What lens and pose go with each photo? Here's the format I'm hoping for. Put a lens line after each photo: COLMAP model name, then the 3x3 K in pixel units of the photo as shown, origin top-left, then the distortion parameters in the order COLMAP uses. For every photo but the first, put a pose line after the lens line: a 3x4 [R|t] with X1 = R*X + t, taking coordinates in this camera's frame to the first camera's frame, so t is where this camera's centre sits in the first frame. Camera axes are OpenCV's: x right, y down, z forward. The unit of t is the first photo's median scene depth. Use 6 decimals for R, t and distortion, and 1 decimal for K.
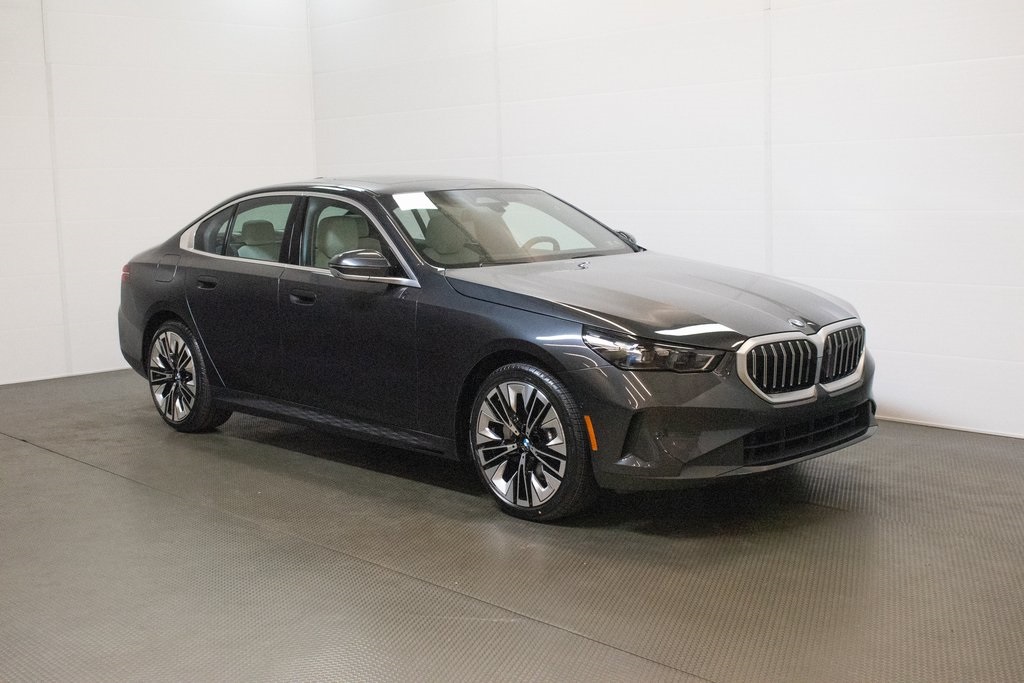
lens RADIAL K [[1235.3, 0, 512.0], [0, 1235.3, 341.5], [0, 0, 1]] dist [-0.112474, -0.008509]
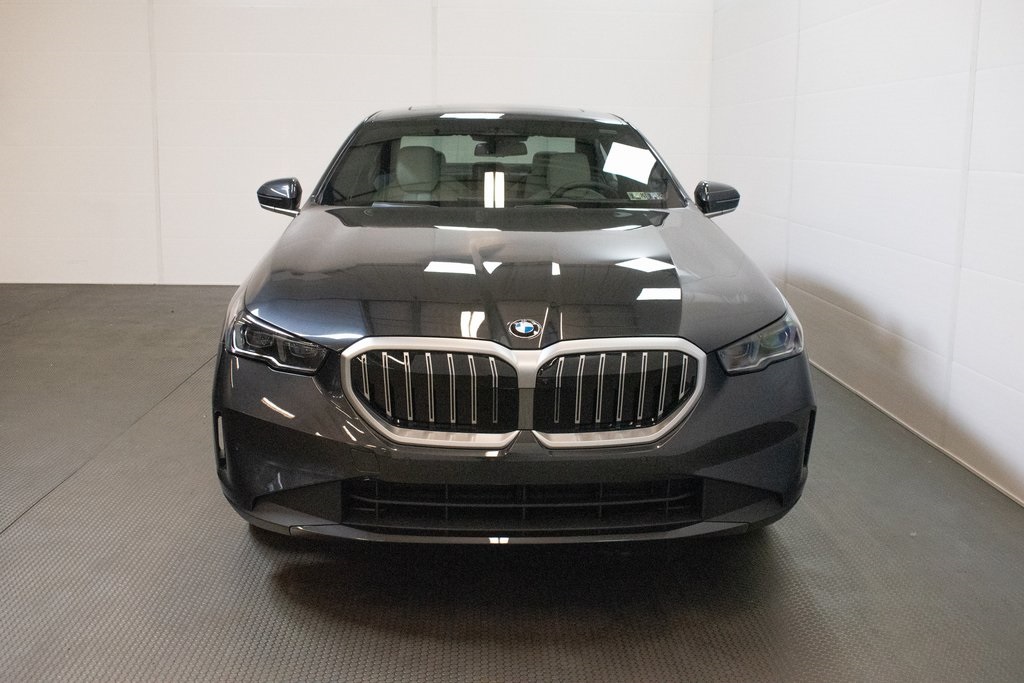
lens RADIAL K [[1005.5, 0, 512.0], [0, 1005.5, 341.5], [0, 0, 1]] dist [-0.016967, -0.015553]
pose [[0.755513, 0.160982, -0.635047, 0.582803], [-0.117080, 0.986912, 0.110888, -0.067567], [0.644586, -0.009426, 0.764473, 0.633906]]
